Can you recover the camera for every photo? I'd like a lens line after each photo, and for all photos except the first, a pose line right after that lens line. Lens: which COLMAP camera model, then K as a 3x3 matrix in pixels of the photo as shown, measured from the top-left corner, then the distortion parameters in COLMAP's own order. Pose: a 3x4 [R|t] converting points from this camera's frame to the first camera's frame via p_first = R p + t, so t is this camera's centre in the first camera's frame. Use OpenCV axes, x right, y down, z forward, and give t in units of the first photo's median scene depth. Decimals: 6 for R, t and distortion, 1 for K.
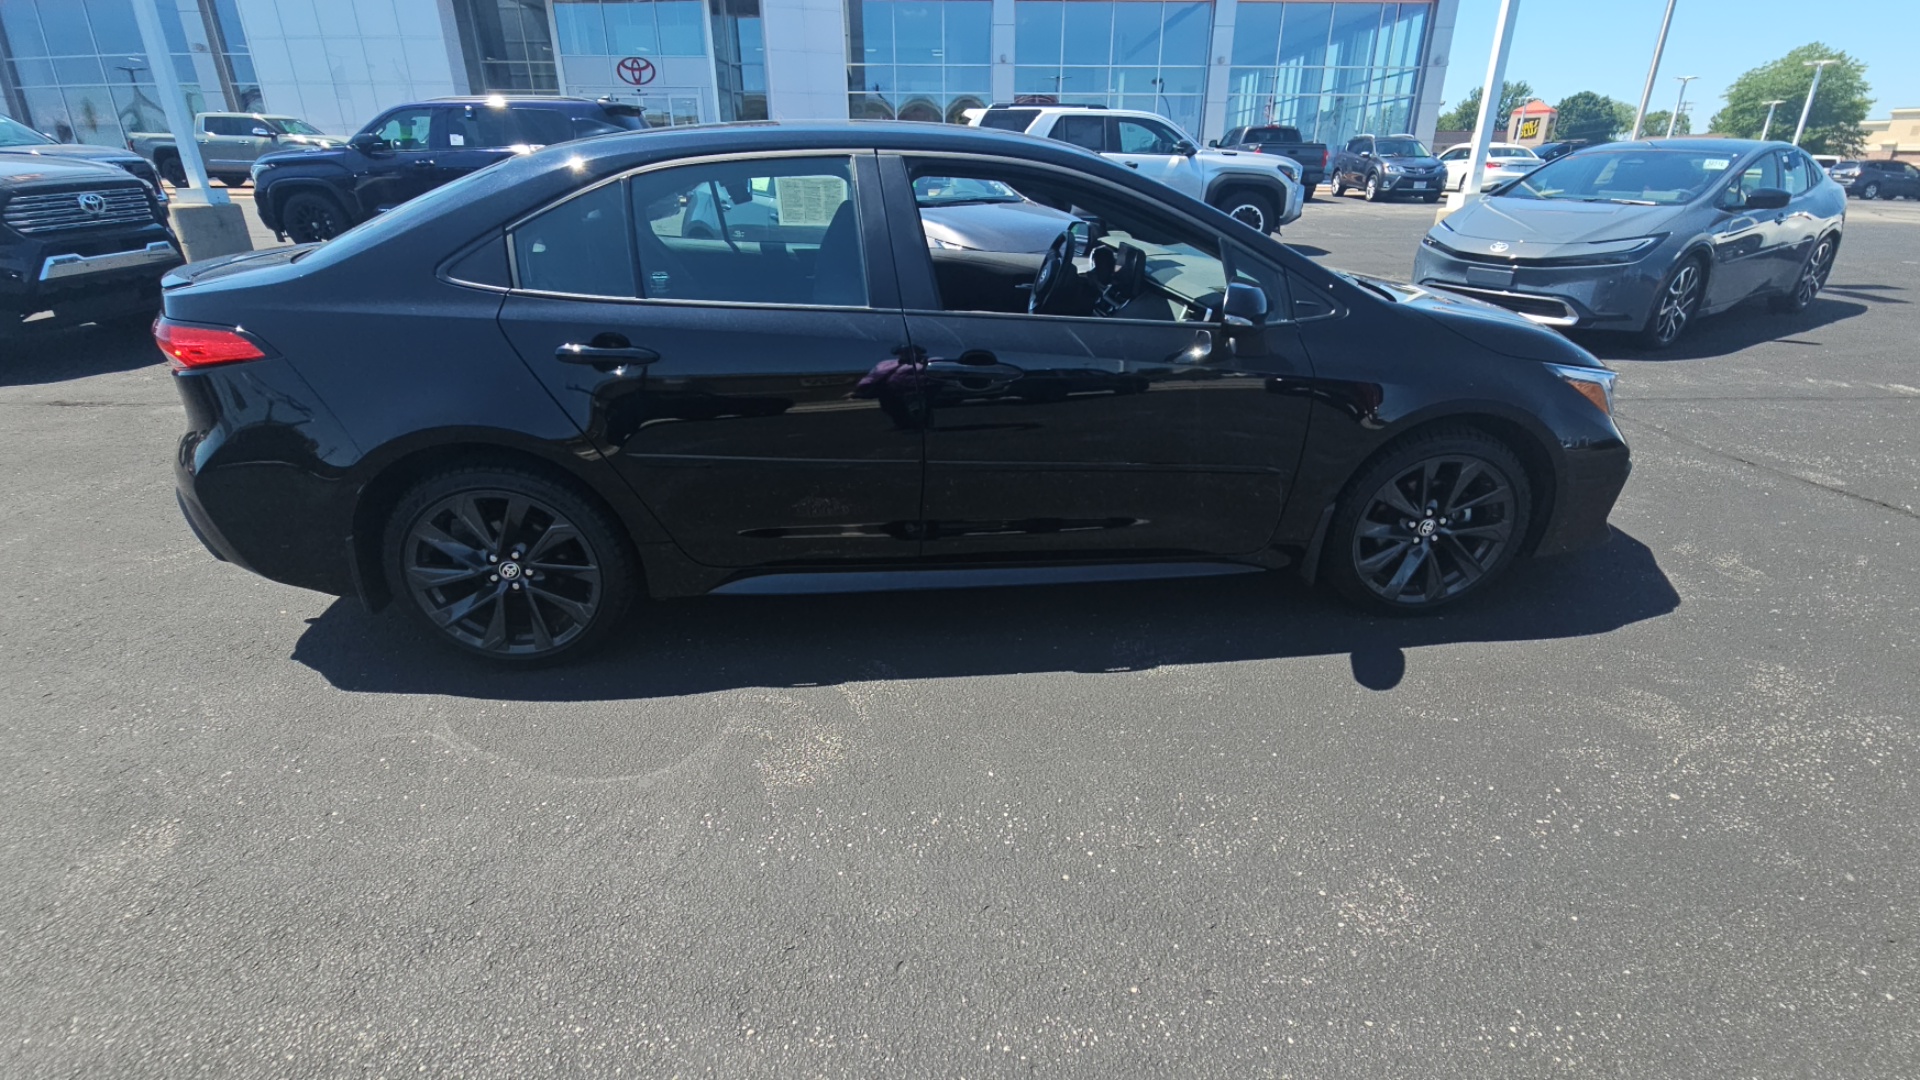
lens RADIAL K [[865.0, 0, 981.5], [0, 865.0, 533.5], [0, 0, 1]] dist [-0.002479, -0.000211]
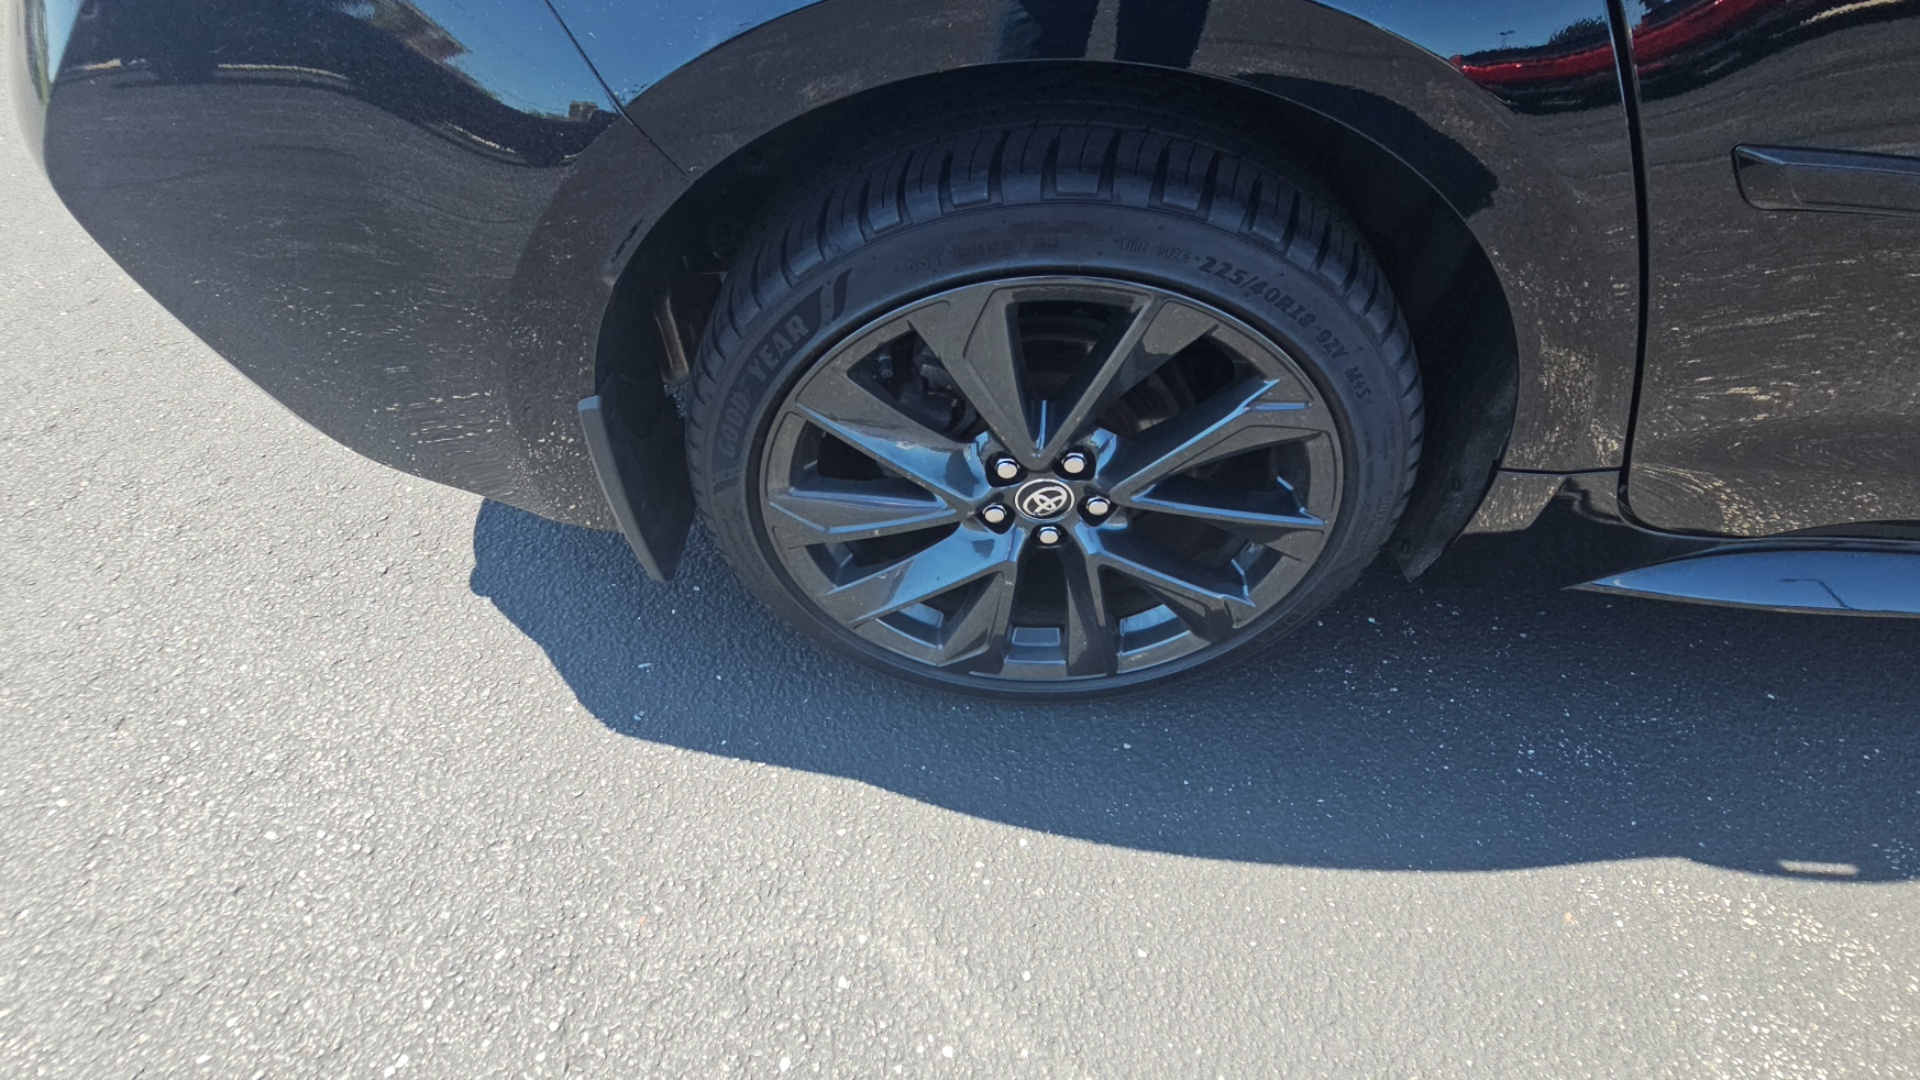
lens RADIAL K [[880.8, 0, 976.4], [0, 880.8, 544.9], [0, 0, 1]] dist [0.007305, -0.004275]
pose [[0.987120, 0.106719, -0.119182, -0.459939], [-0.046155, 0.903285, 0.426552, -0.071728], [0.153177, -0.415557, 0.896576, 0.599605]]
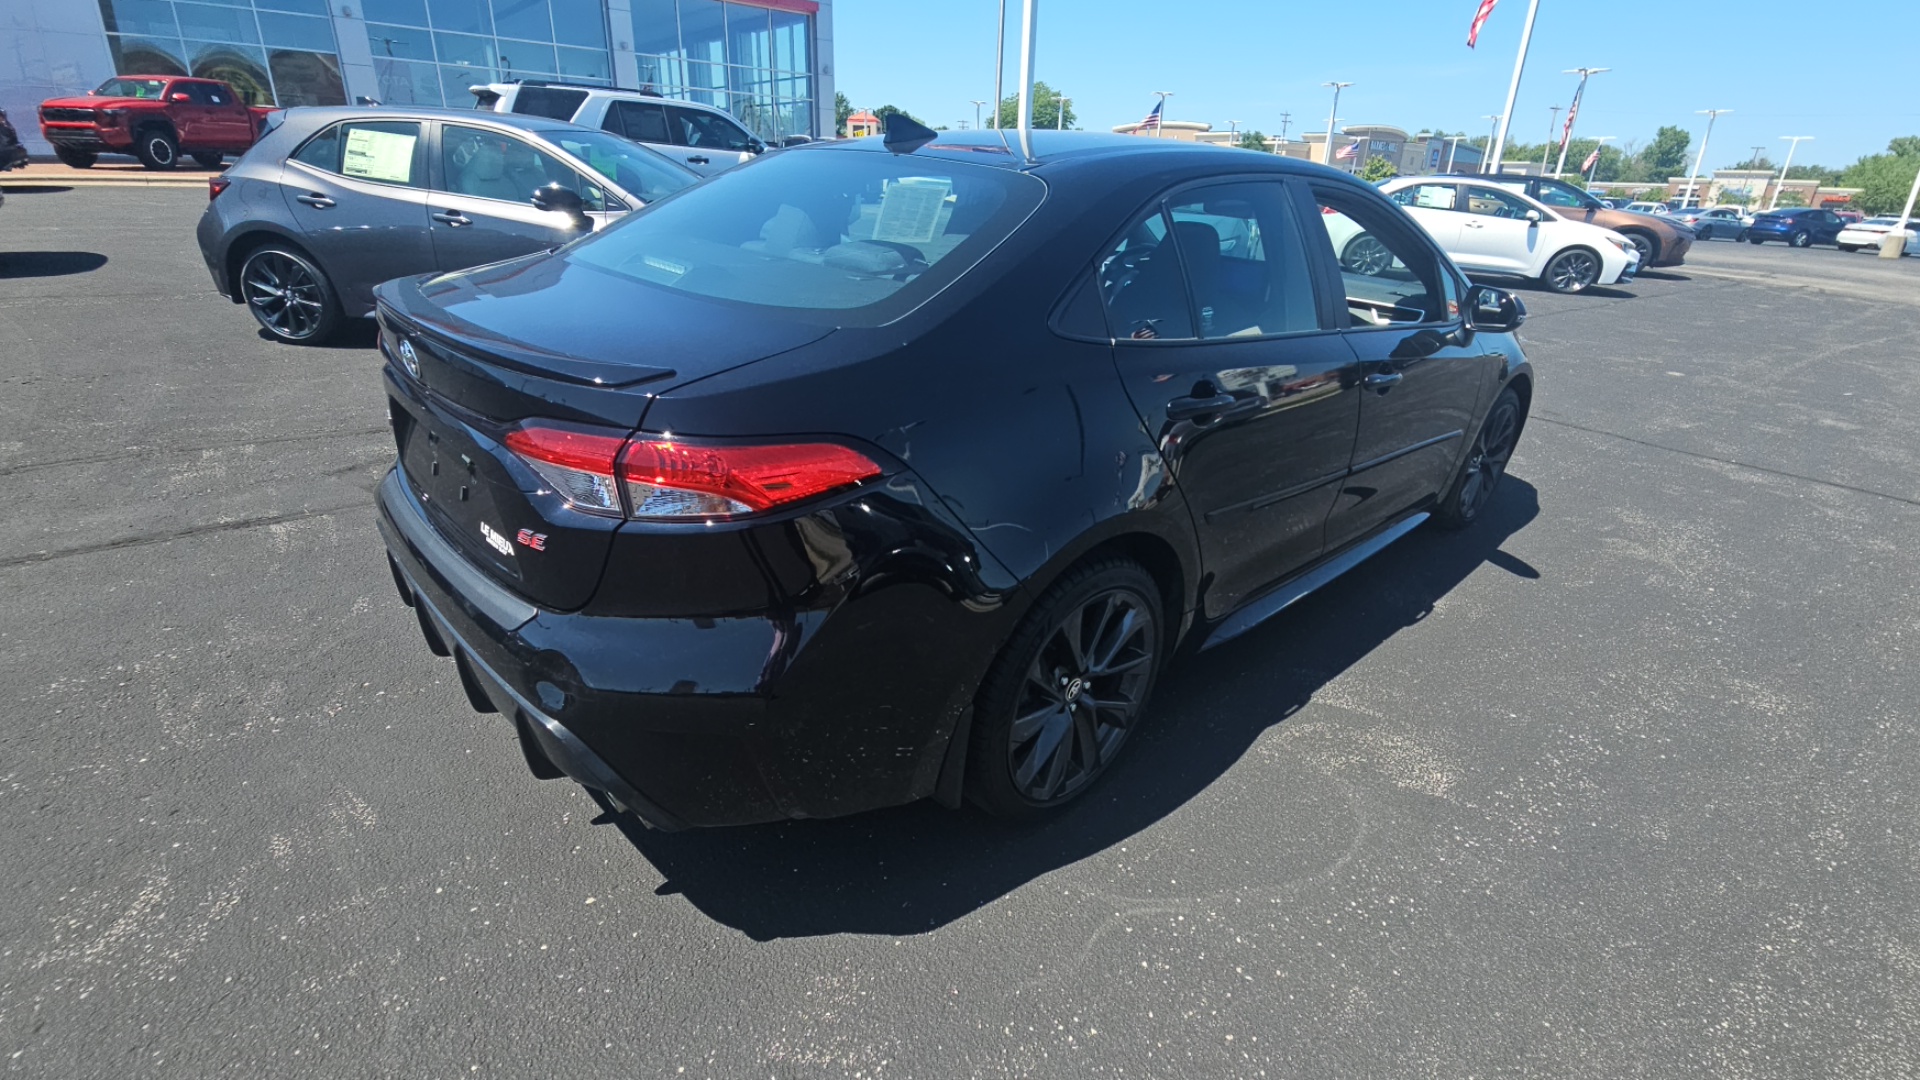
lens RADIAL K [[859.6, 0, 979.9], [0, 859.6, 540.8], [0, 0, 1]] dist [-0.001575, -0.000617]
pose [[0.787473, -0.211311, 0.578994, -0.904924], [0.201390, 0.976046, 0.082315, -0.150585], [-0.582518, 0.051783, 0.811166, 0.348873]]
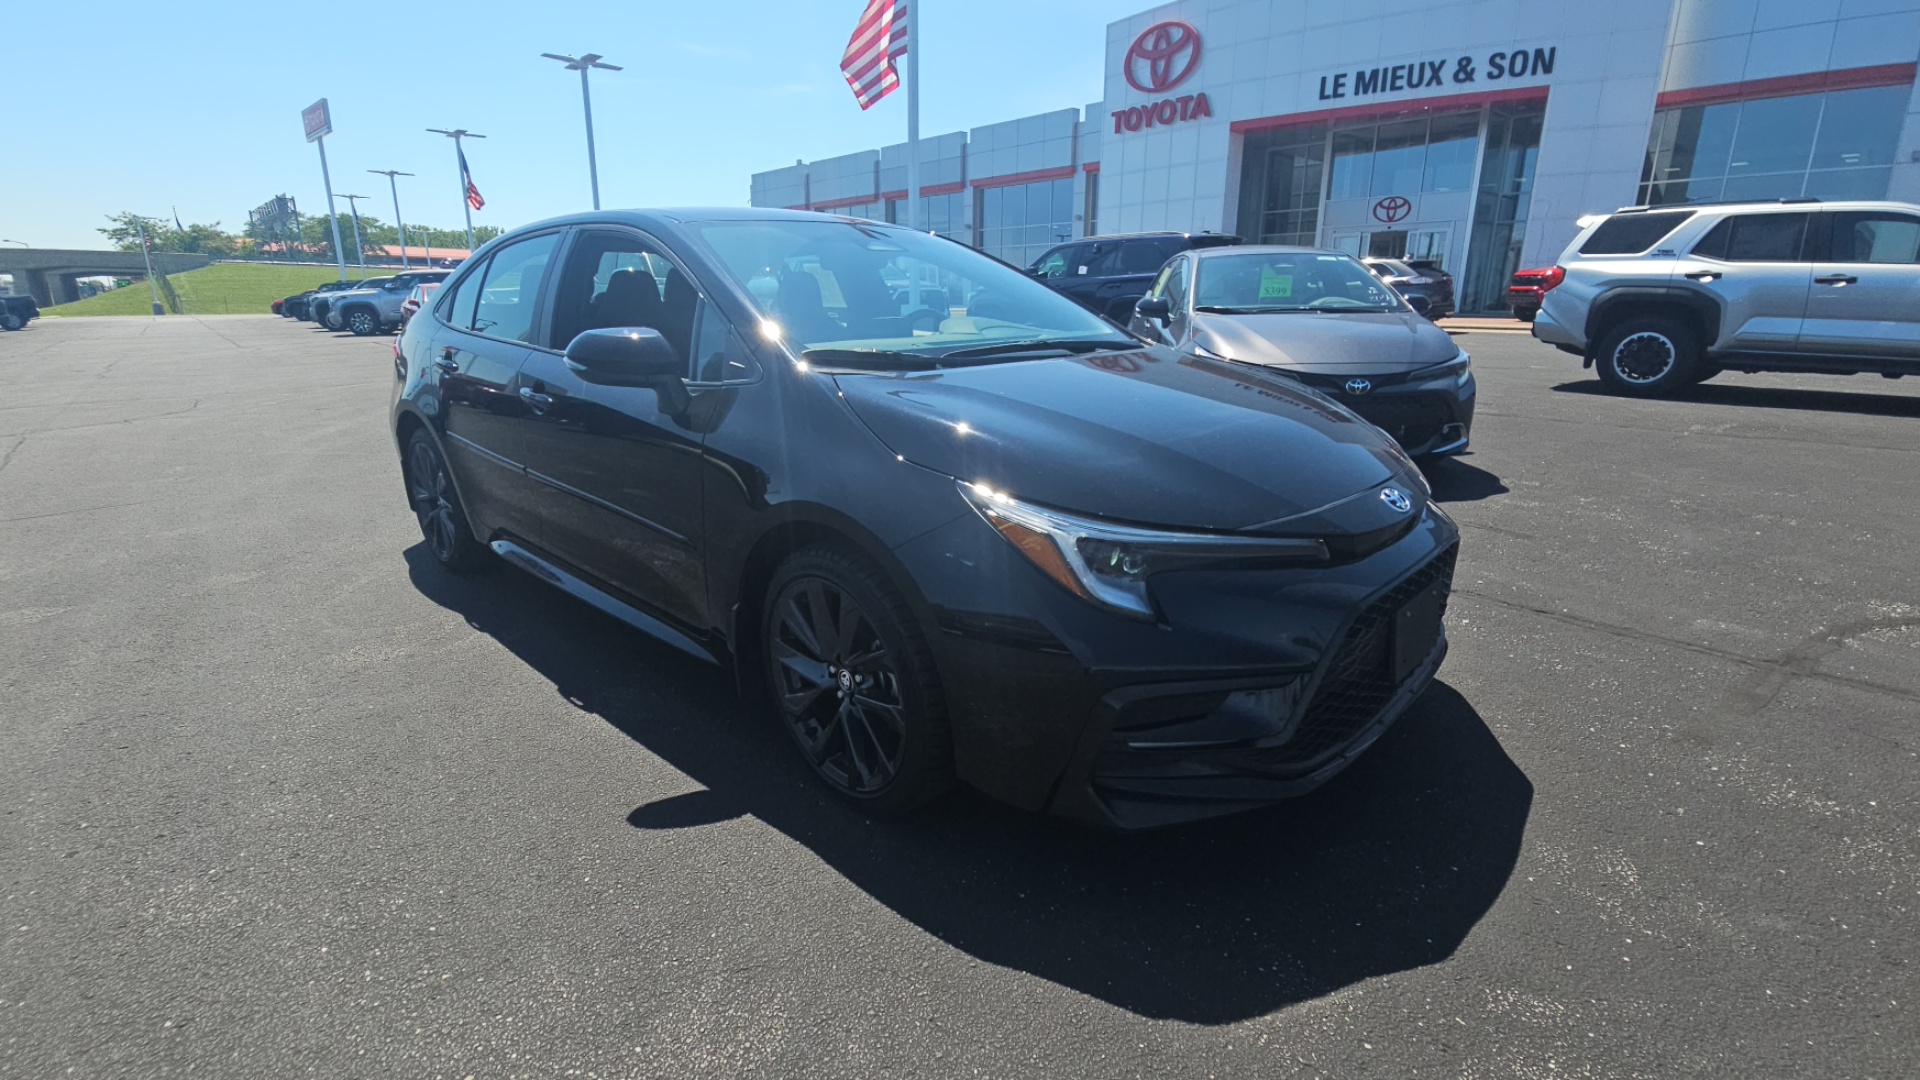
lens RADIAL K [[860.2, 0, 980.0], [0, 860.2, 543.0], [0, 0, 1]] dist [0.001592, -0.001559]
pose [[0.657544, 0.203370, -0.725449, 1.066950], [-0.297266, 0.954793, -0.001778, -0.146440], [0.692292, 0.216821, 0.688273, 0.540861]]
